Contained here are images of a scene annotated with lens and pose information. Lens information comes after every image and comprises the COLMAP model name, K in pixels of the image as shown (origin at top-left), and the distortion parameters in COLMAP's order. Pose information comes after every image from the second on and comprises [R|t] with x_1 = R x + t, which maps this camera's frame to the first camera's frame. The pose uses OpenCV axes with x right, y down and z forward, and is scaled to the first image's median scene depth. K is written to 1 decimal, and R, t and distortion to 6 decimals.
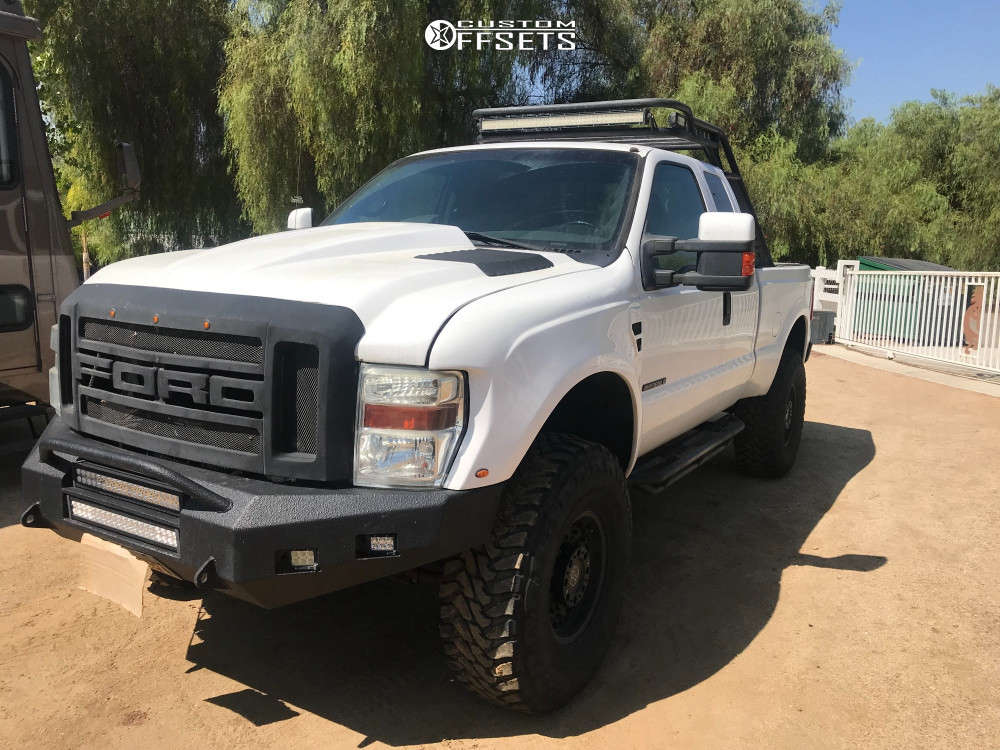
lens RADIAL K [[840.4, 0, 502.6], [0, 840.4, 371.1], [0, 0, 1]] dist [0.019488, -0.003074]
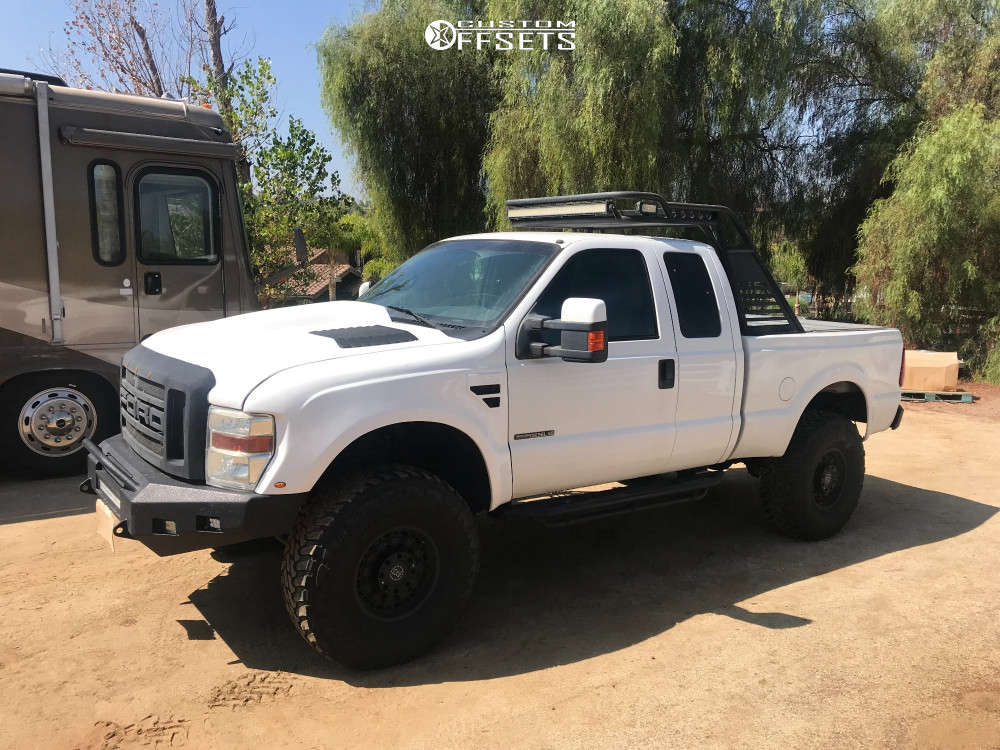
lens RADIAL K [[840.4, 0, 493.3], [0, 840.4, 378.4], [0, 0, 1]] dist [0.019488, -0.003074]
pose [[0.919337, 0.049894, -0.390296, 0.647981], [-0.062507, 0.997851, -0.019671, -0.043133], [0.388475, 0.042480, 0.920479, -0.163225]]
